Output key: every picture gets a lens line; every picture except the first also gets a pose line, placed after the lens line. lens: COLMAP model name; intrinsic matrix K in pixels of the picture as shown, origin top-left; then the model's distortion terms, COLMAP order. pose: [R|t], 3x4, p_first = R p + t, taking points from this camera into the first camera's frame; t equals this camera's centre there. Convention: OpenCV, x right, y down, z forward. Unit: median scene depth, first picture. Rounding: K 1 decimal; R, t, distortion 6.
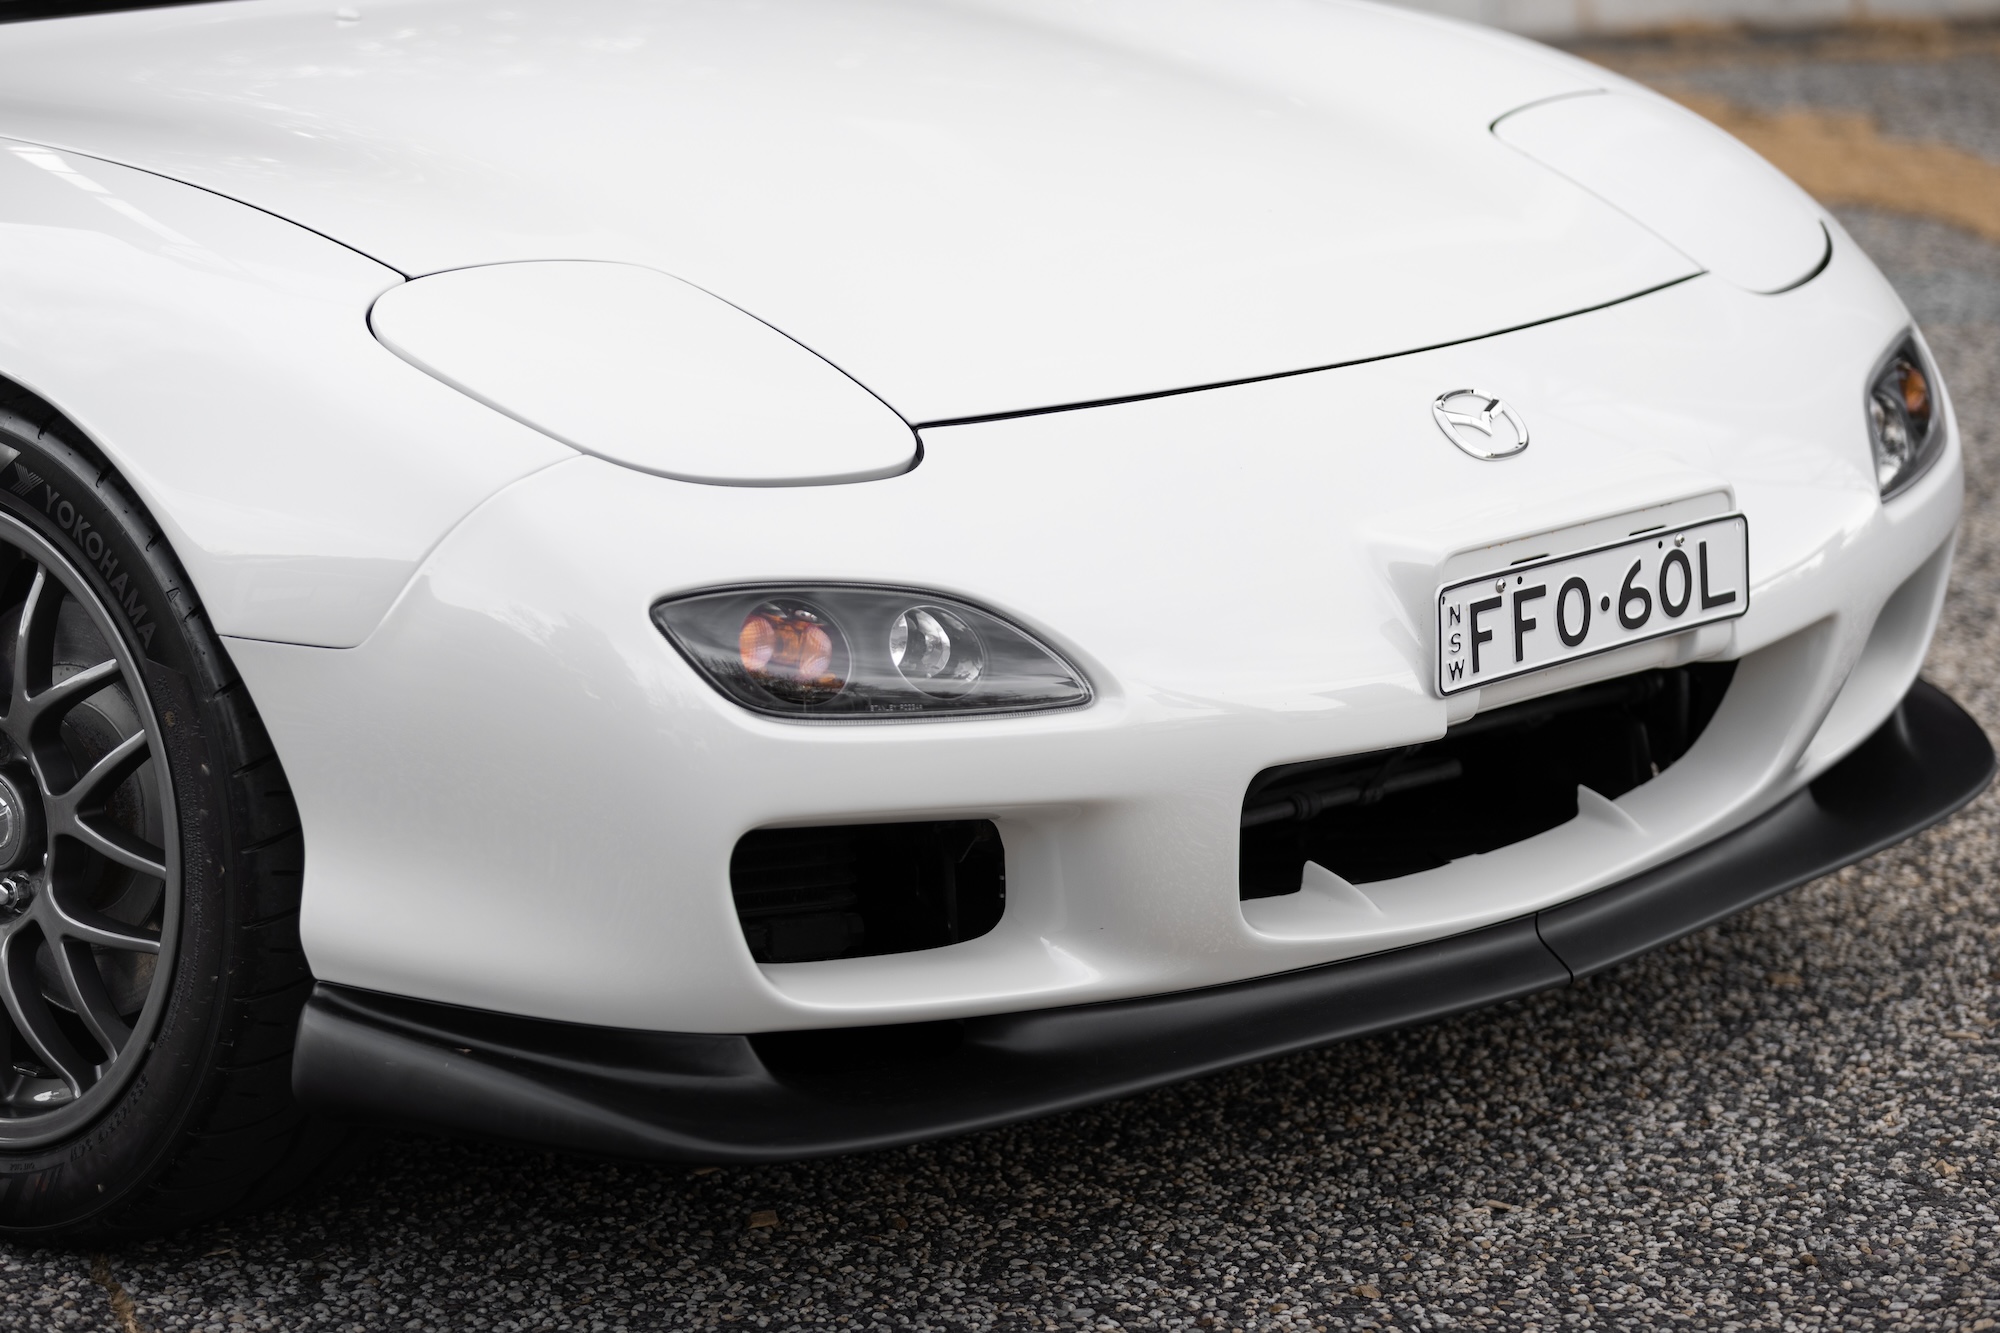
lens RADIAL K [[6017.1, 0, 1000.0], [0, 6017.1, 666.5], [0, 0, 1]] dist [0.221380, -2.160543]
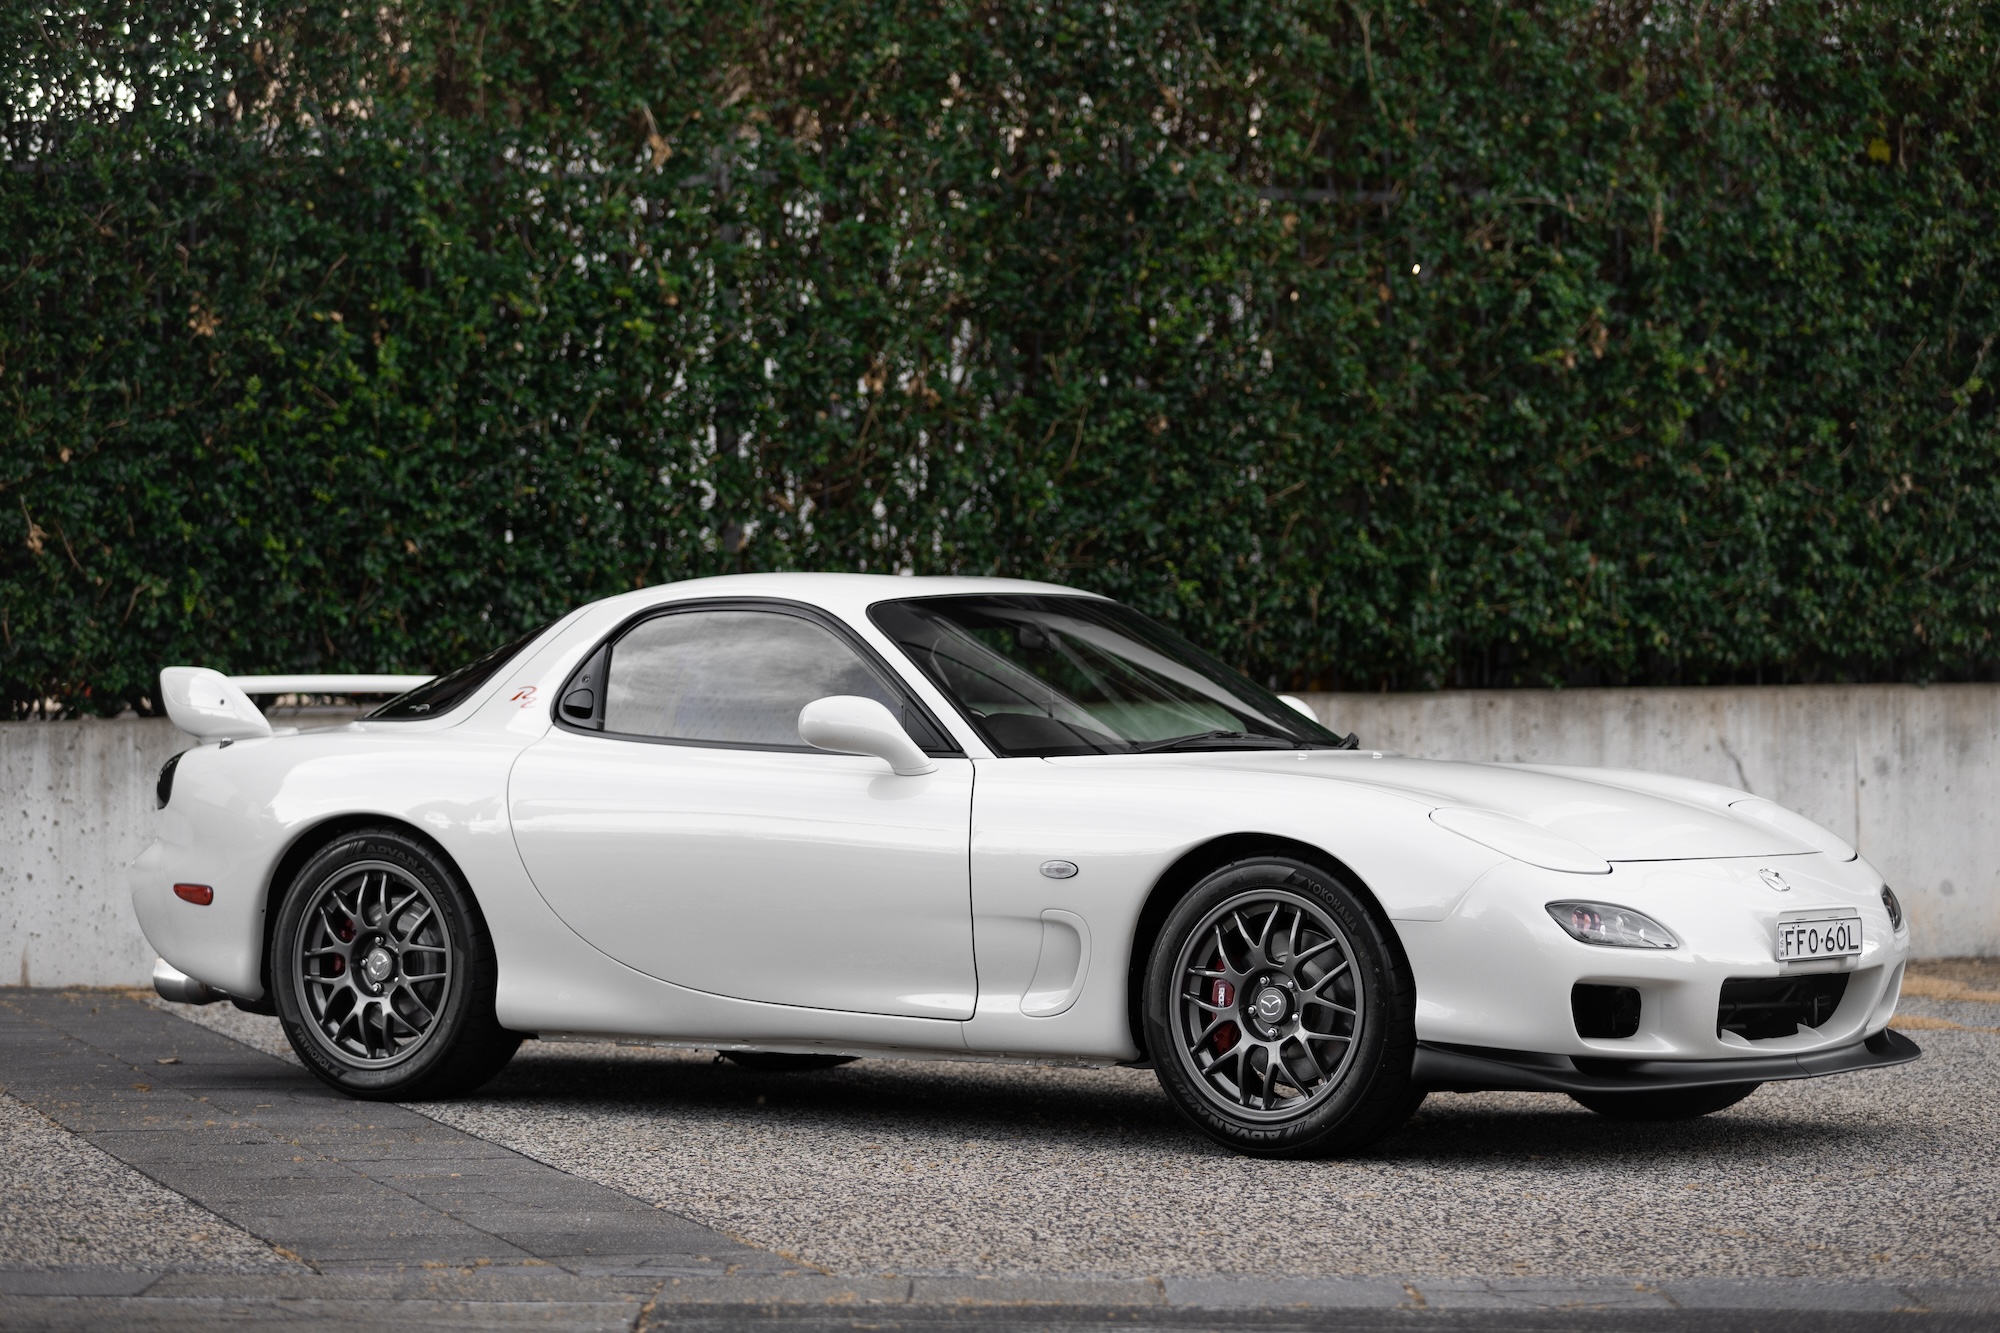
lens RADIAL K [[6677.7, 0, 1000.0], [0, 6677.7, 666.5], [0, 0, 1]] dist [-0.051001, -0.608356]
pose [[0.989739, 0.020447, 0.141417, -0.736184], [0.009202, 0.978534, -0.205881, 0.511588], [-0.142591, 0.205070, 0.968305, -2.025915]]
